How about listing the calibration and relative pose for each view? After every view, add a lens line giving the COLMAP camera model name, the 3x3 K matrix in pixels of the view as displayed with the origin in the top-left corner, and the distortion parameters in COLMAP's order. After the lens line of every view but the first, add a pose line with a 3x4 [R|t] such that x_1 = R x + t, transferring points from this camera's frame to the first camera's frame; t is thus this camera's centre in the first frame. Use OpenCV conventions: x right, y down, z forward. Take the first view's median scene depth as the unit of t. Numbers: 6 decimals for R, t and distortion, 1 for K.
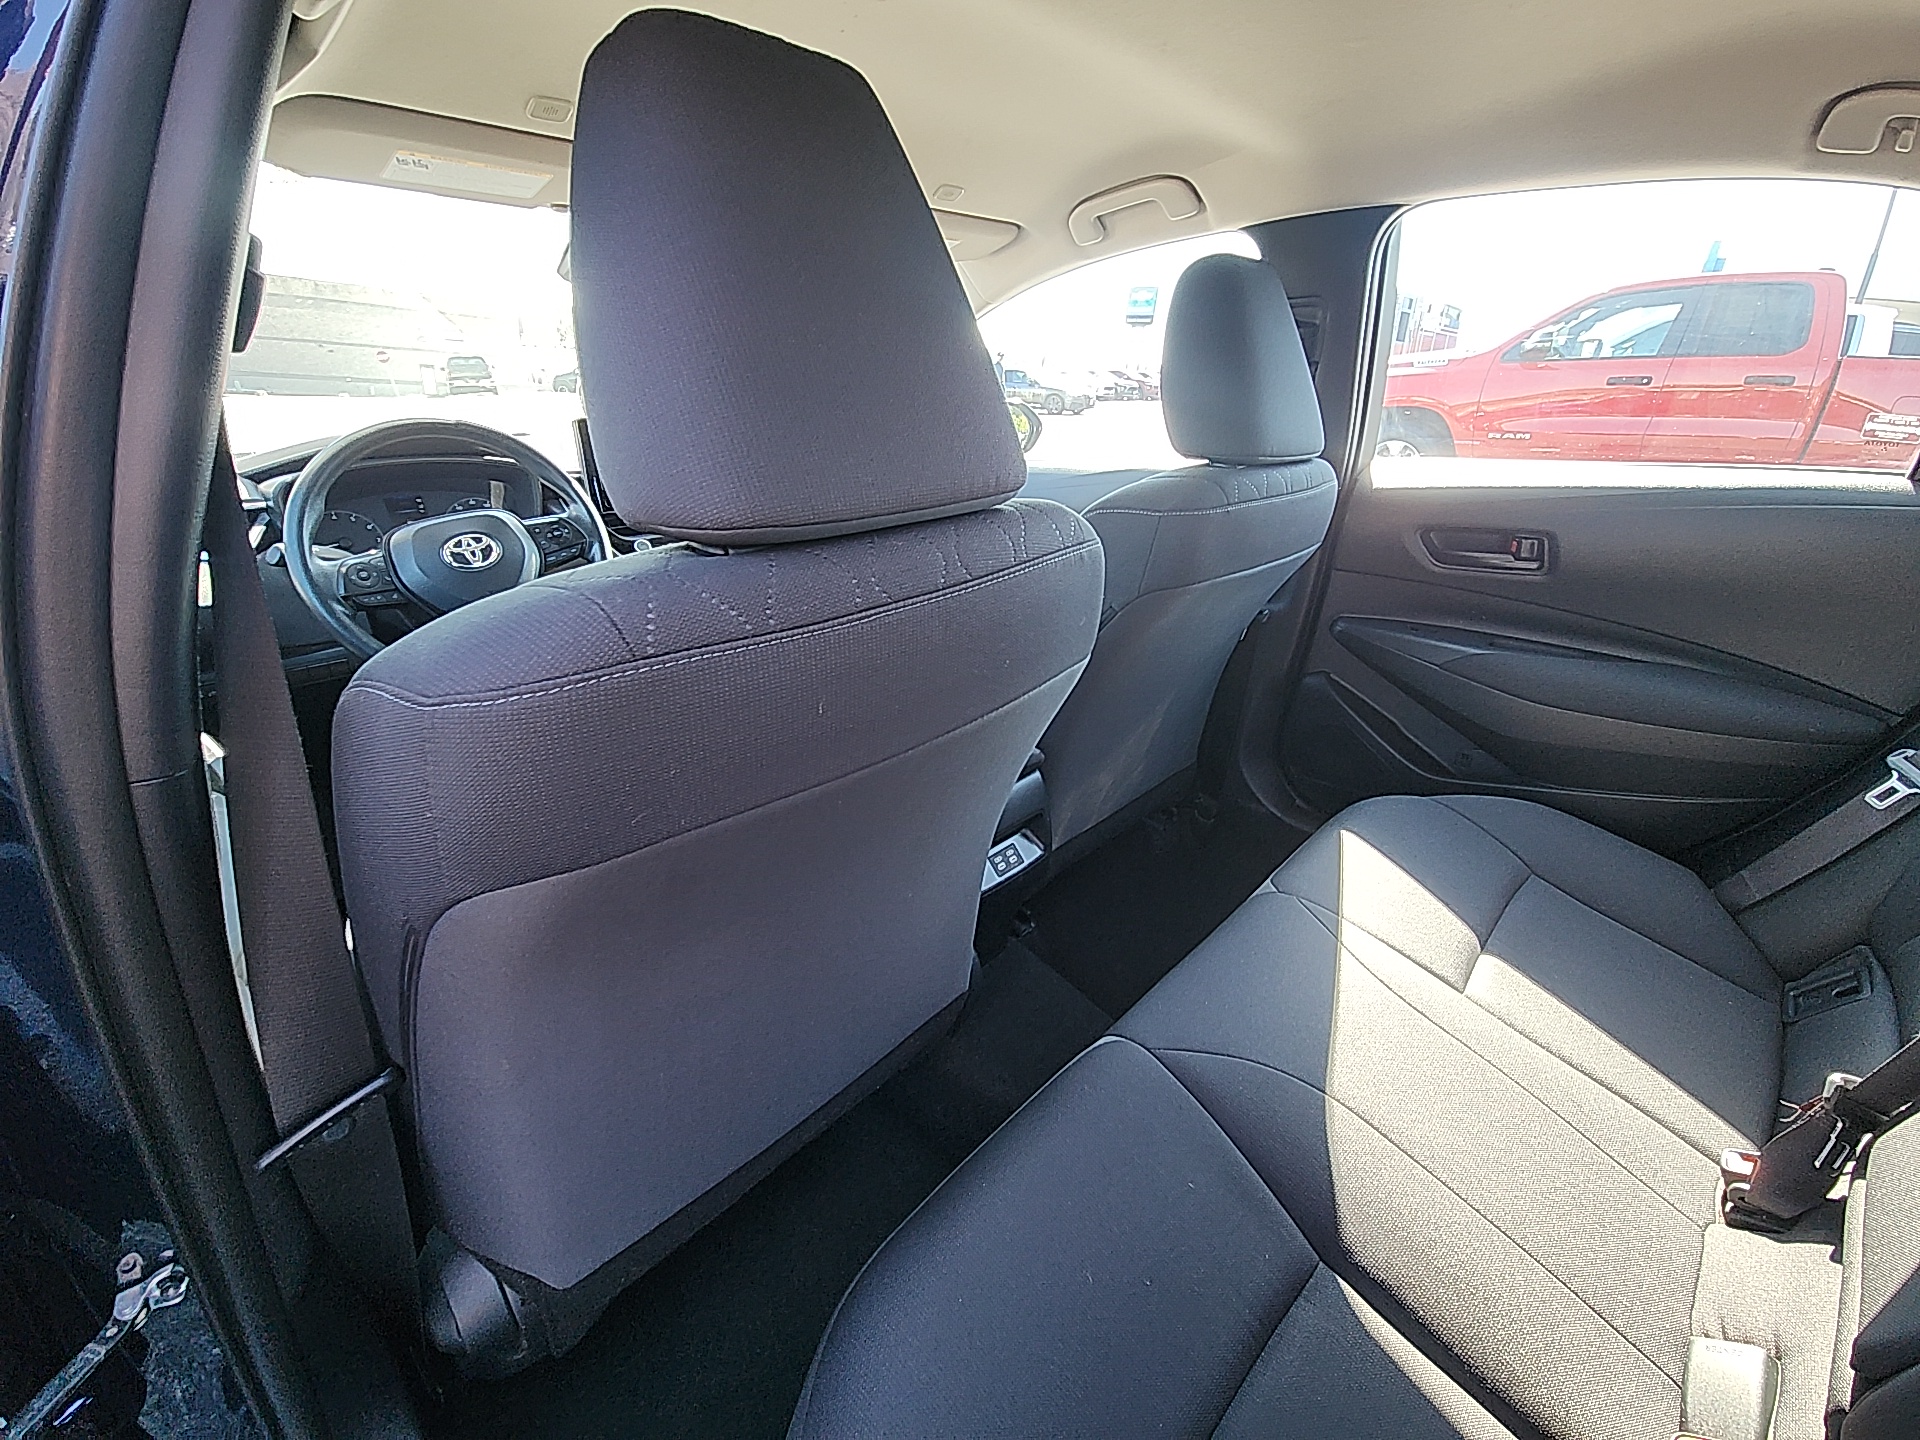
lens RADIAL K [[770.1, 0, 951.4], [0, 770.1, 699.9], [0, 0, 1]] dist [0.012649, -0.009640]
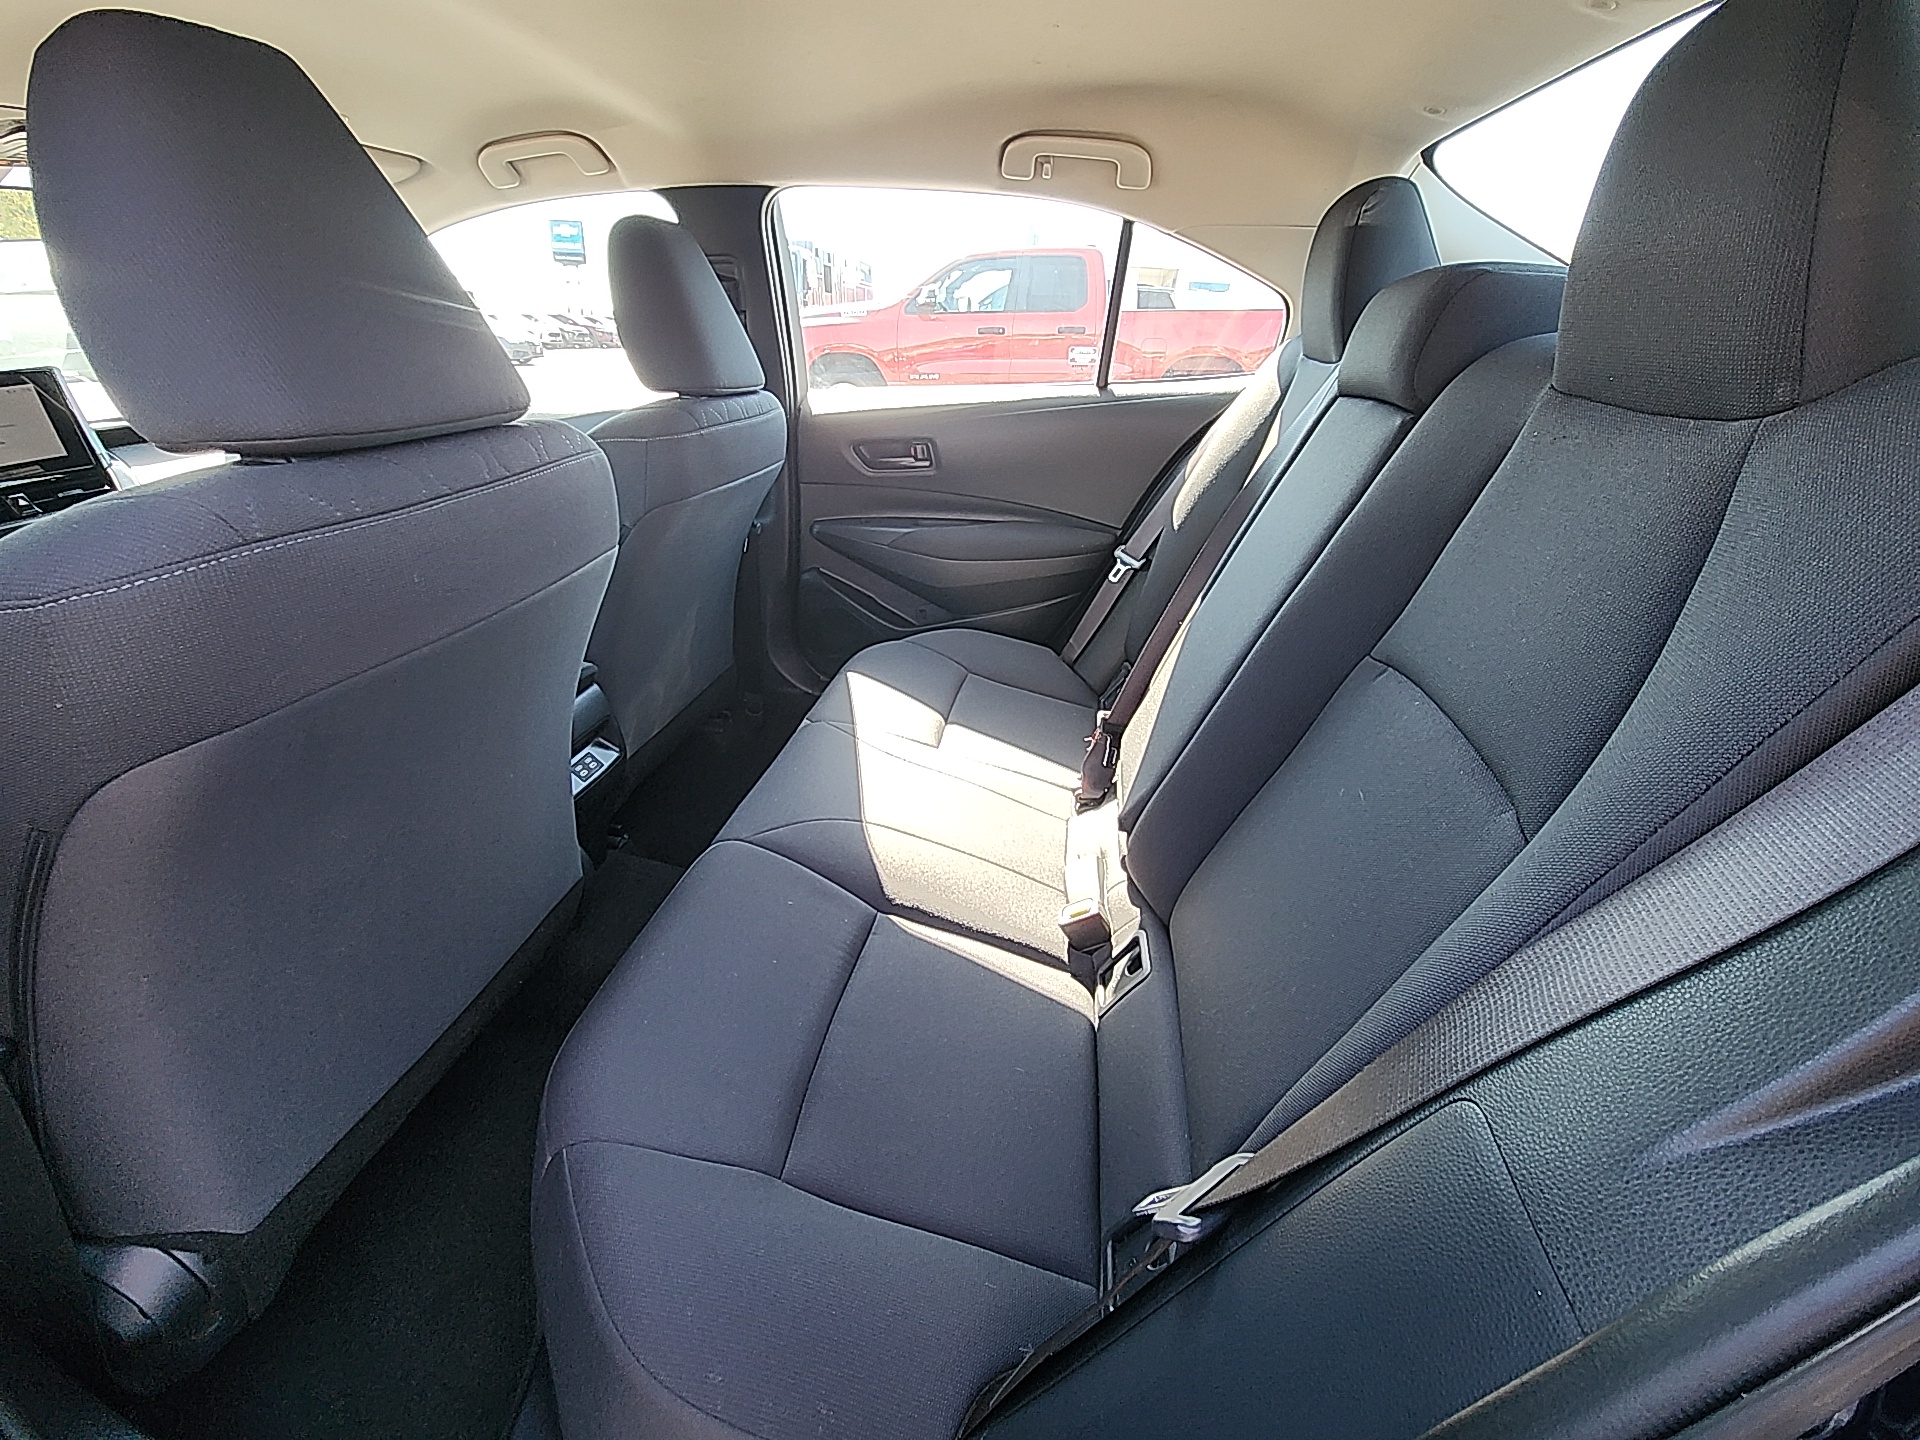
lens RADIAL K [[770.4, 0, 948.8], [0, 770.4, 697.9], [0, 0, 1]] dist [0.024189, -0.017355]
pose [[0.814247, -0.243993, 0.526754, -0.064029], [0.215446, 0.969591, 0.116084, 0.090596], [-0.539060, 0.018966, 0.842054, -0.210810]]
